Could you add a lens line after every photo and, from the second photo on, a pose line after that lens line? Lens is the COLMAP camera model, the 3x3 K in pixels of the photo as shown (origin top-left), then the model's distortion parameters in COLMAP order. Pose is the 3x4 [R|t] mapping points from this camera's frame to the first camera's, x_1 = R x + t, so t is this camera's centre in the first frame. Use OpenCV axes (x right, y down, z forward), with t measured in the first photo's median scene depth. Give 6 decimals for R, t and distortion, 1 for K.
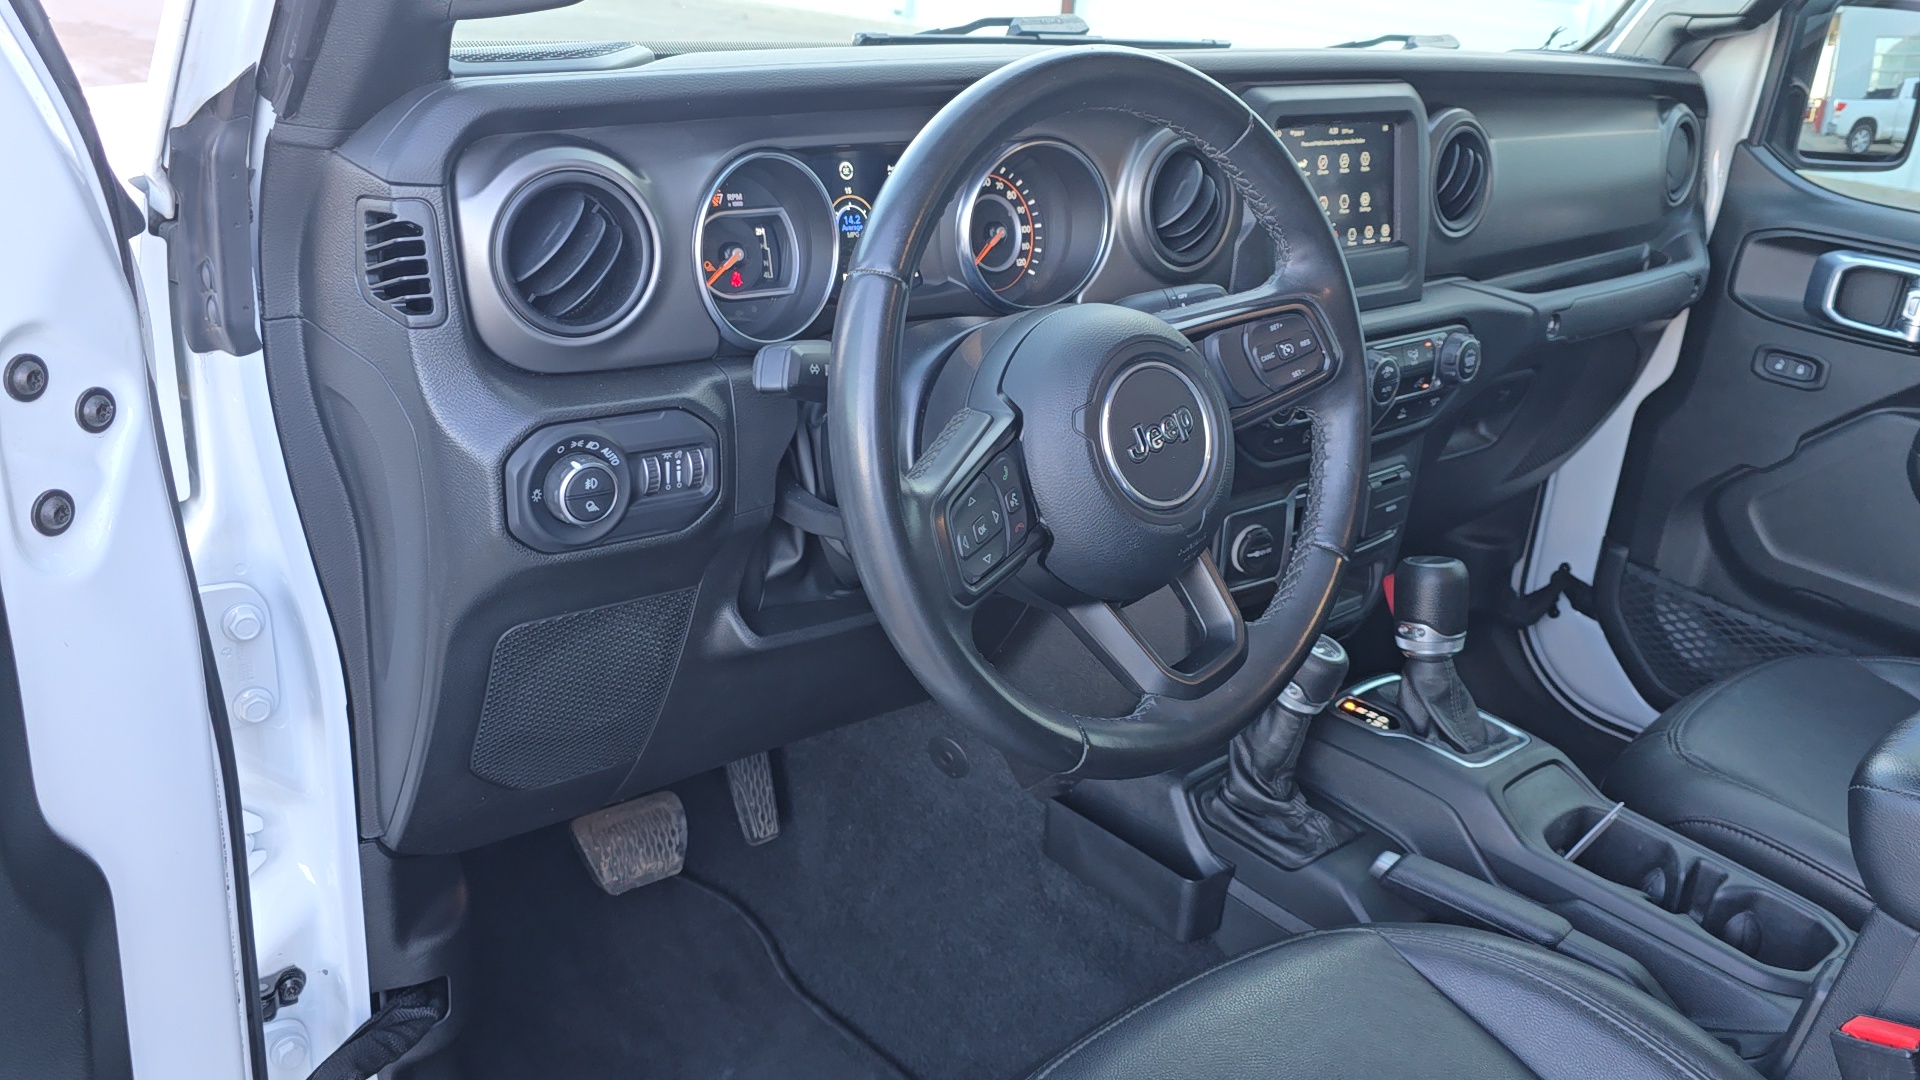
lens RADIAL K [[1615.2, 0, 991.0], [0, 1615.2, 543.2], [0, 0, 1]] dist [-0.019826, -0.003295]
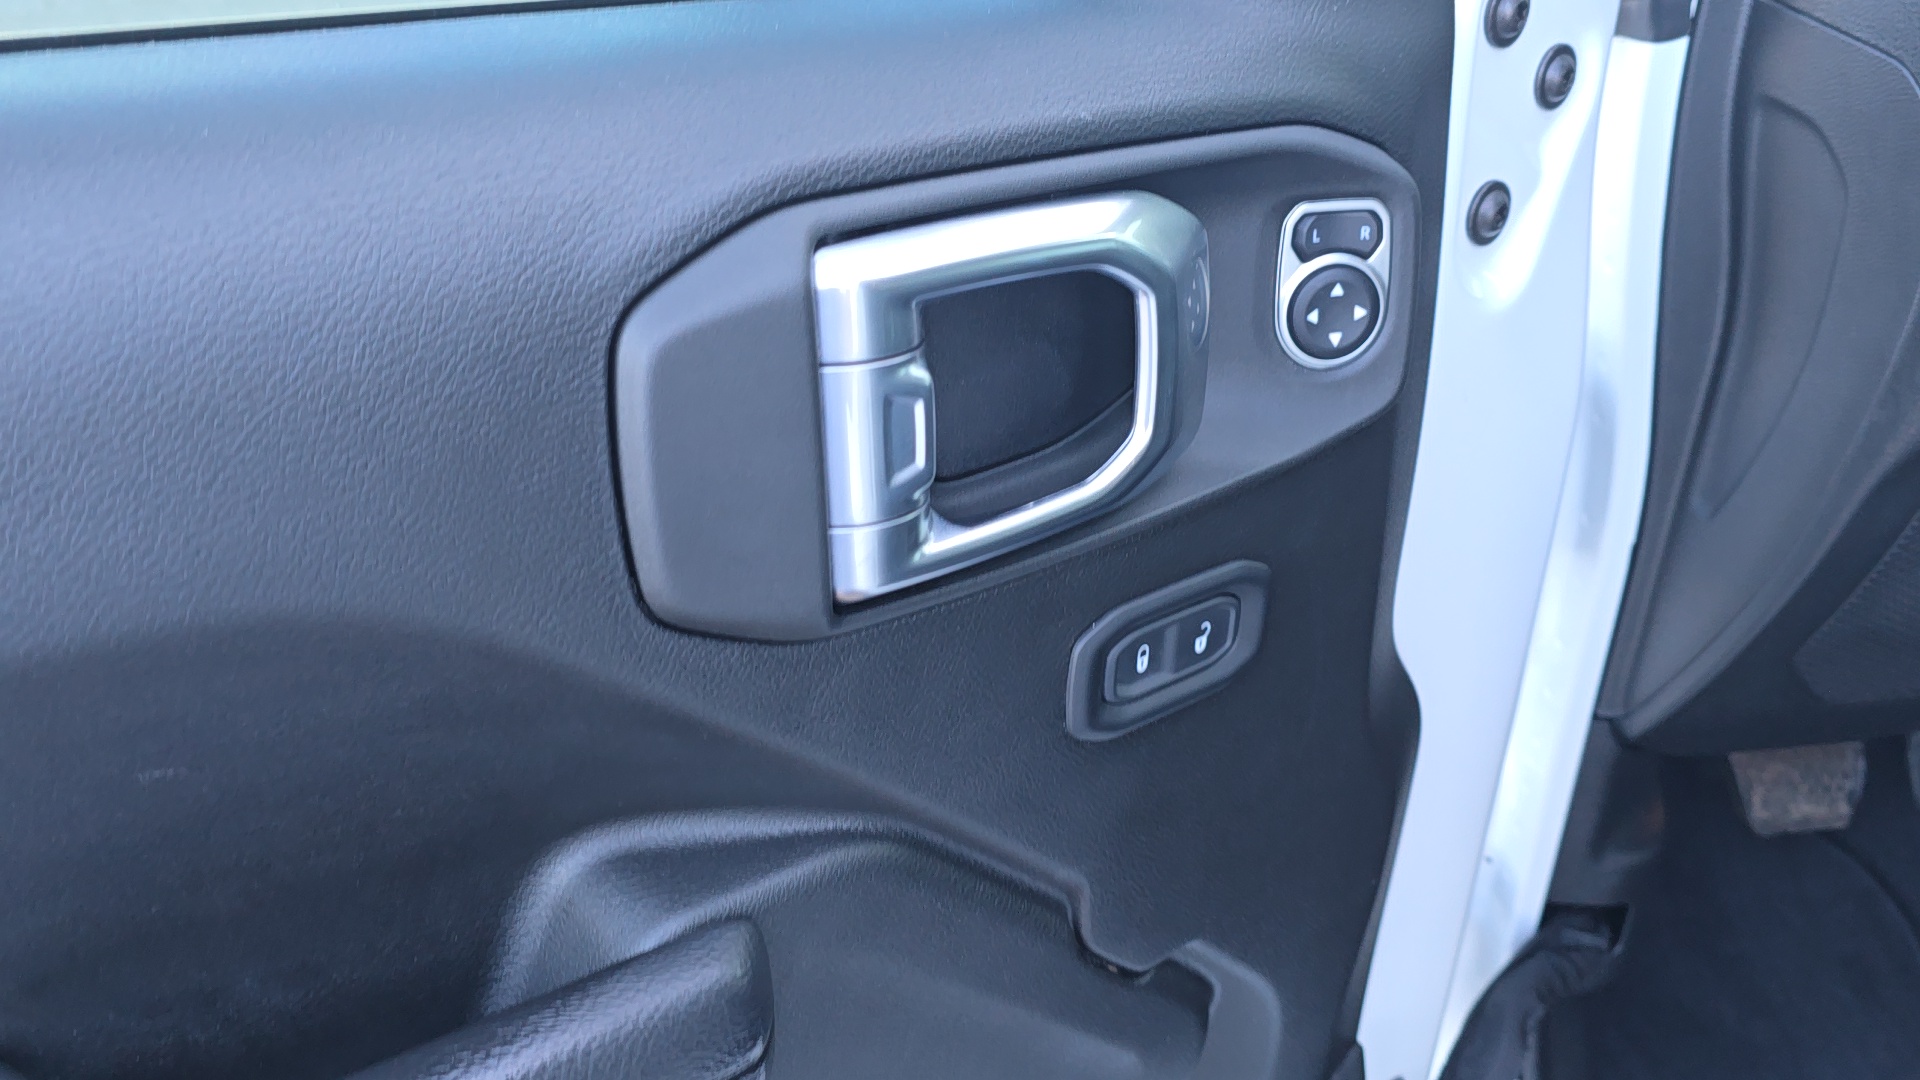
lens RADIAL K [[1642.3, 0, 960.0], [0, 1642.3, 540.0], [0, 0, 1]] dist [-0.116325, 0.166317]
pose [[0.861337, 0.190701, -0.470884, -0.264037], [-0.148098, 0.980870, 0.126337, 0.042617], [0.485969, -0.039081, 0.873102, 0.156437]]
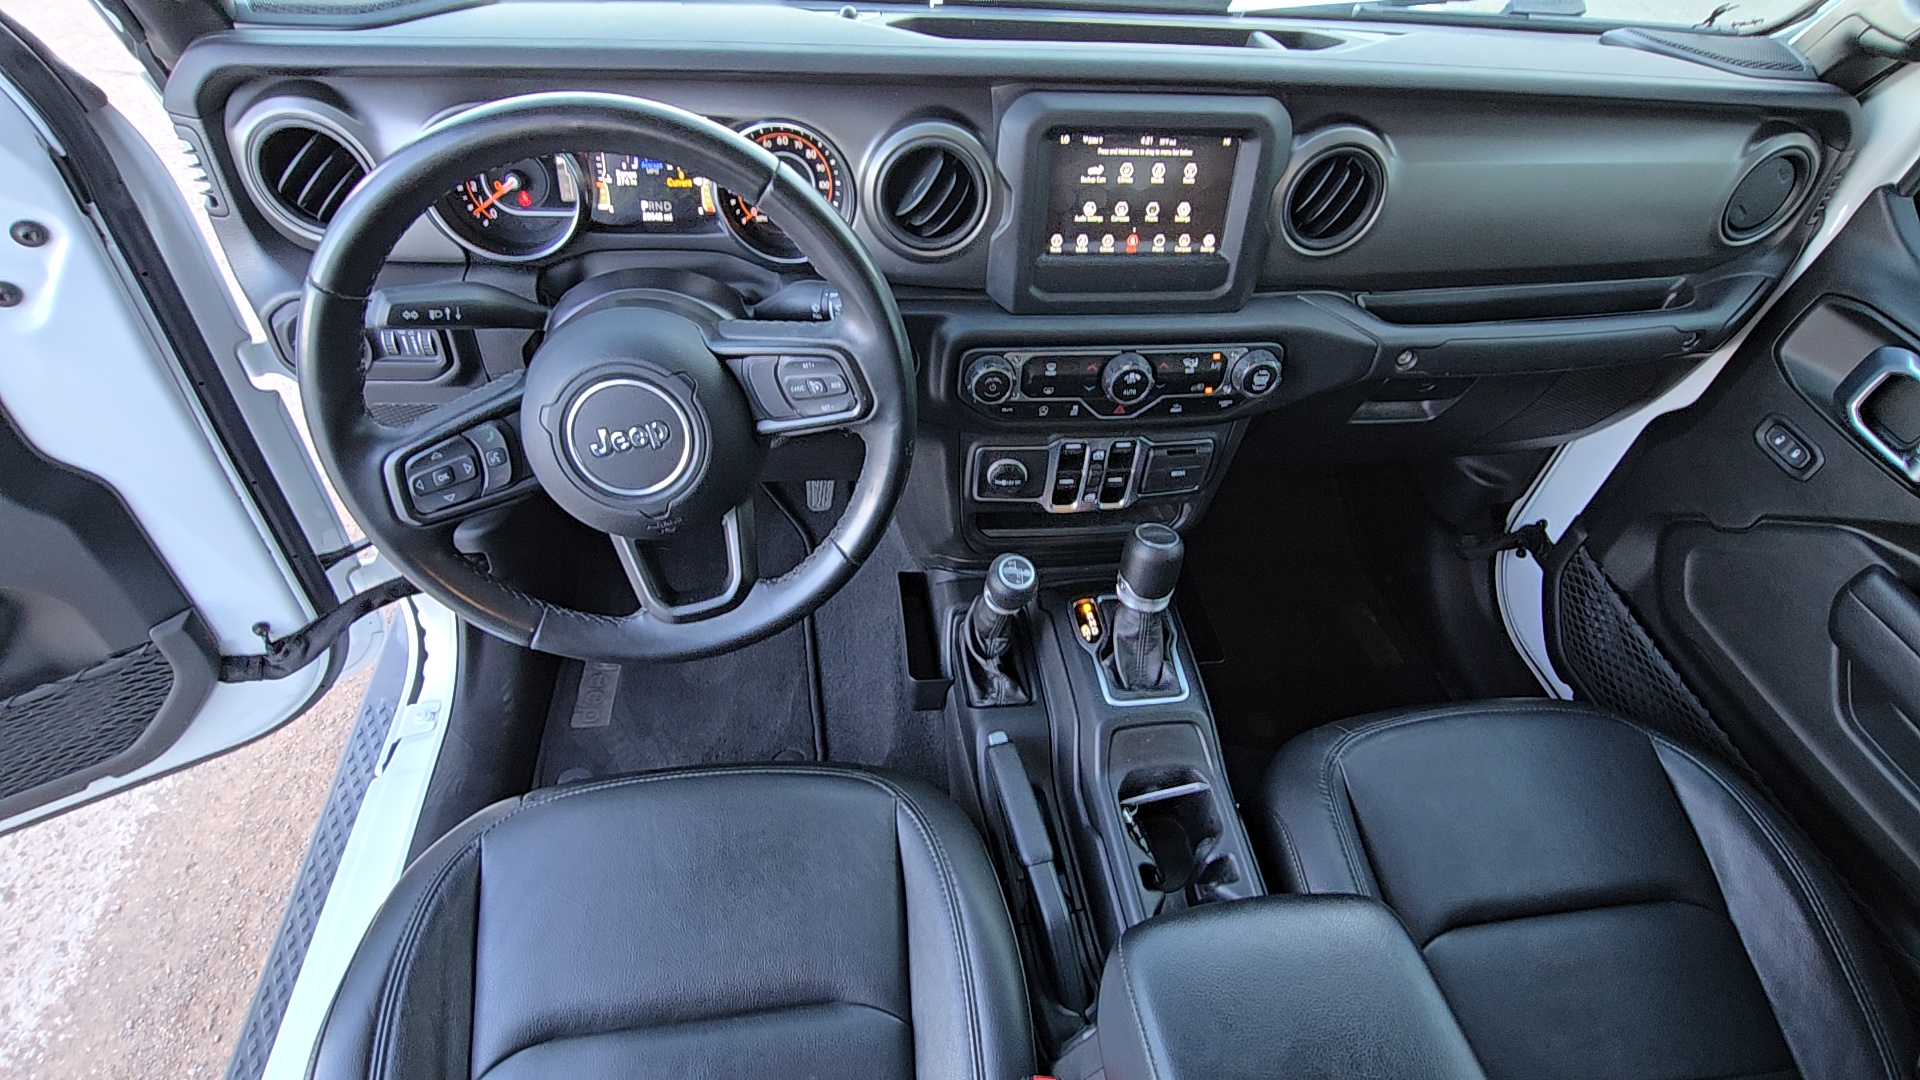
lens RADIAL K [[971.6, 0, 967.6], [0, 971.6, 543.4], [0, 0, 1]] dist [-0.001136, 0.001395]
pose [[0.836428, 0.383303, -0.391749, 0.478822], [-0.218280, 0.888608, 0.403399, -0.262548], [0.502735, -0.251903, 0.826923, 0.373677]]
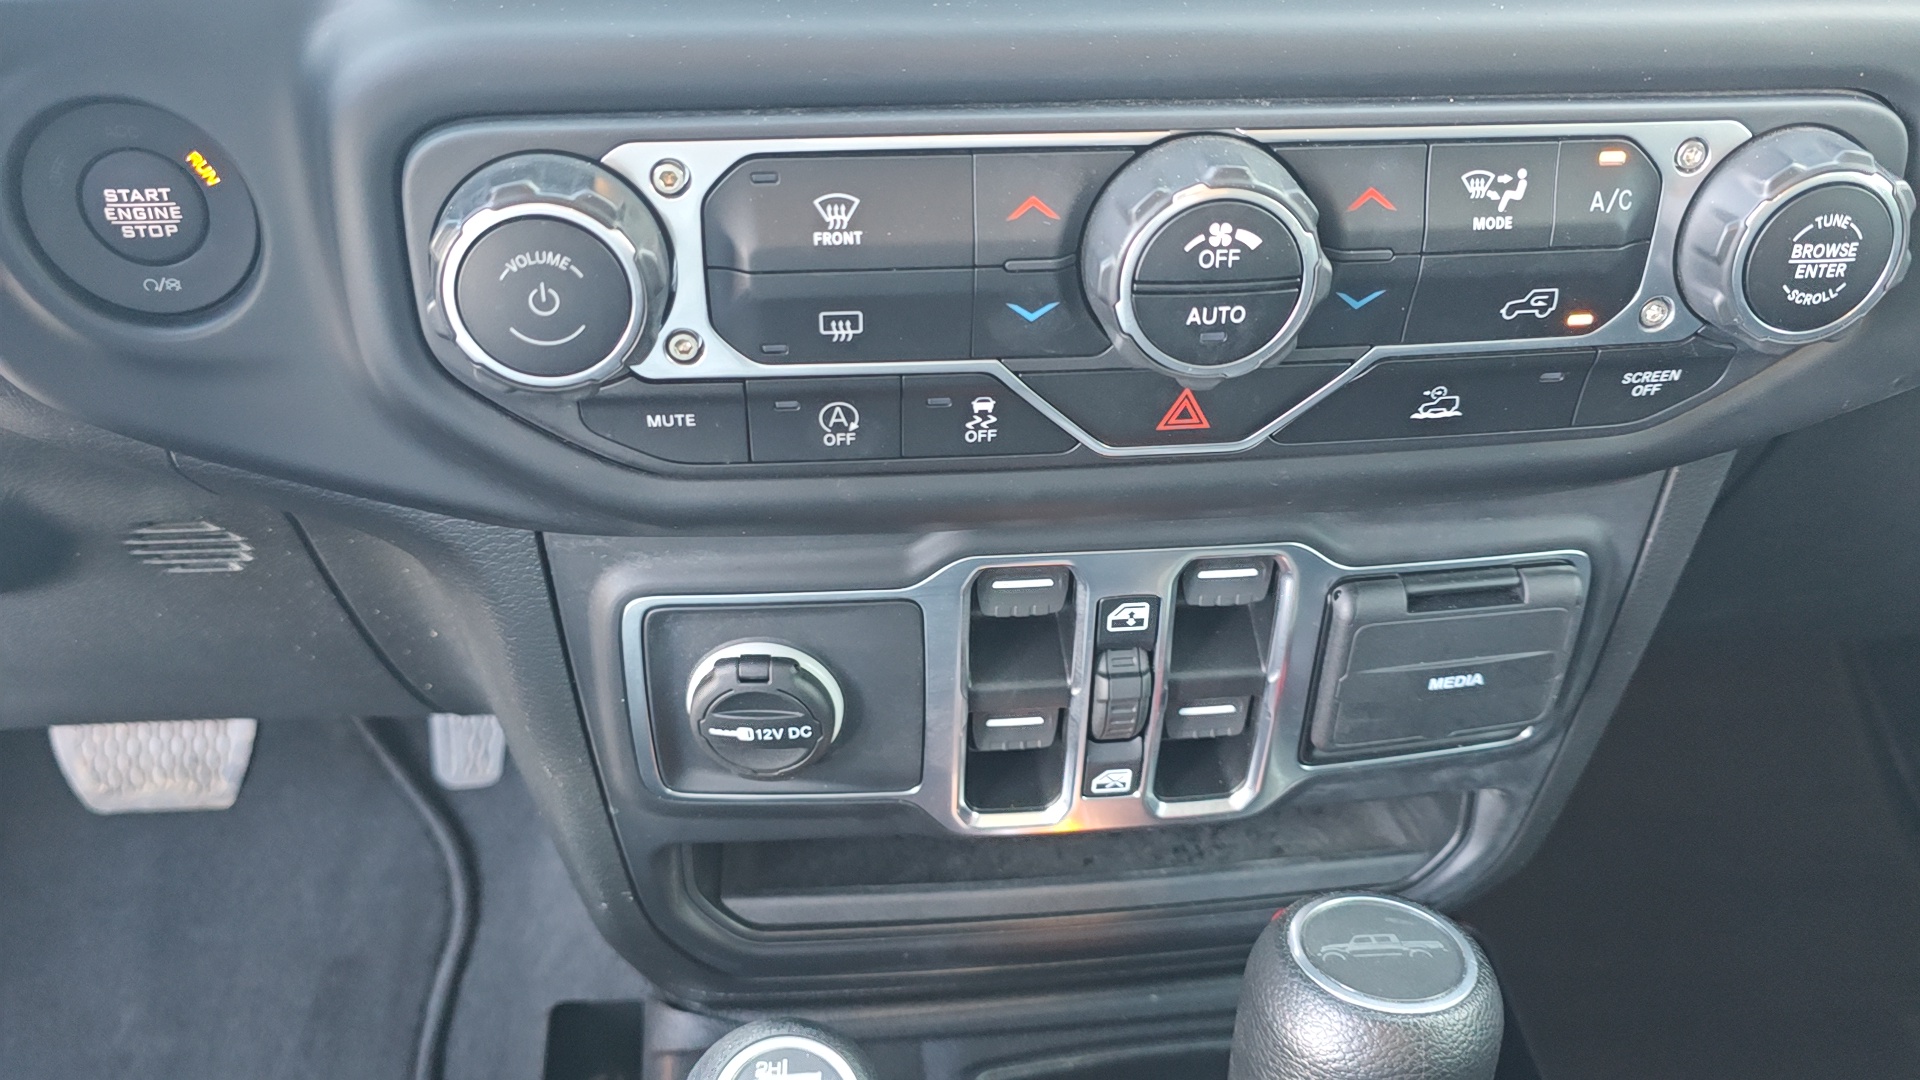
lens RADIAL K [[1642.3, 0, 960.0], [0, 1642.3, 540.0], [0, 0, 1]] dist [-0.116325, 0.166317]
pose [[0.813491, 0.308294, -0.493141, 0.360155], [-0.181103, 0.940060, 0.288943, -0.133415], [0.552662, -0.145744, 0.820563, 0.814829]]
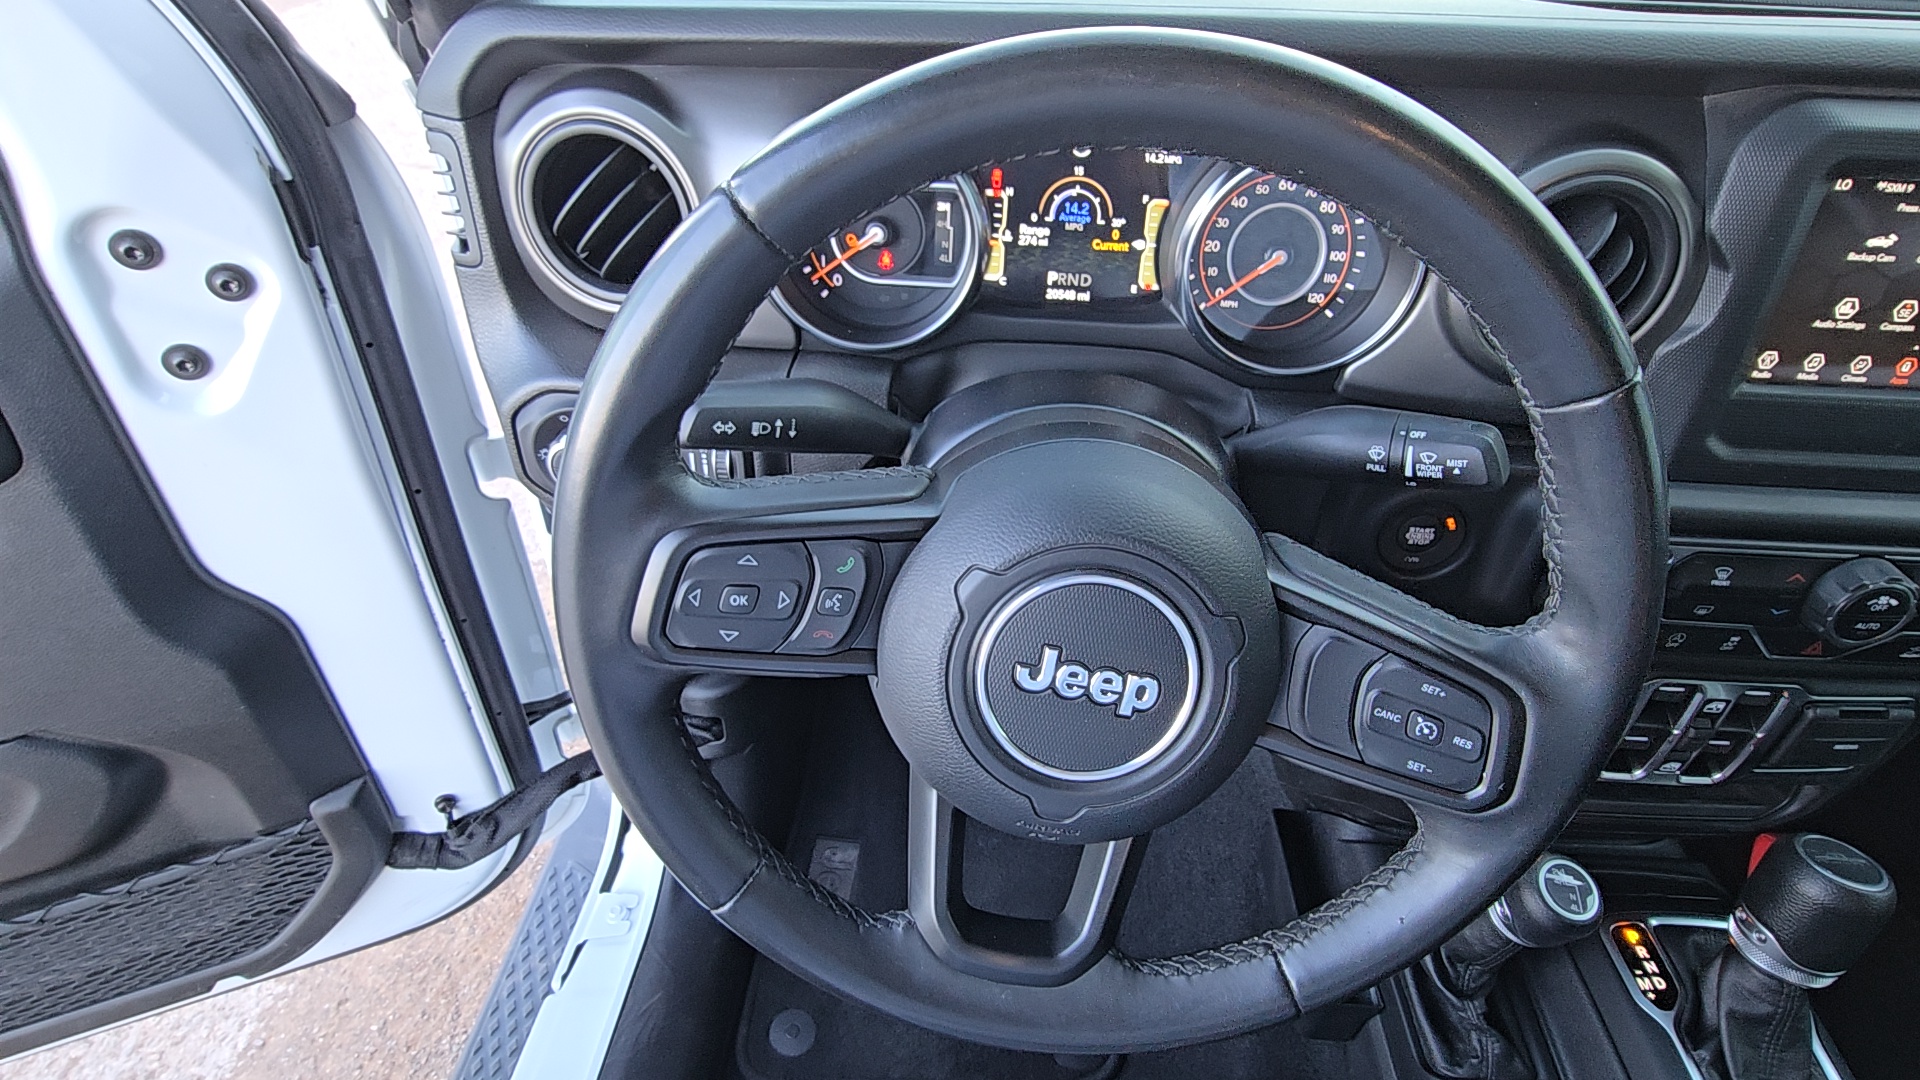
lens RADIAL K [[981.4, 0, 966.9], [0, 981.4, 547.8], [0, 0, 1]] dist [-0.000256, 0.000890]
pose [[0.721502, 0.404088, -0.562271, 0.203532], [-0.236621, 0.907050, 0.348240, -0.182918], [0.650727, -0.118211, 0.750054, 0.504837]]
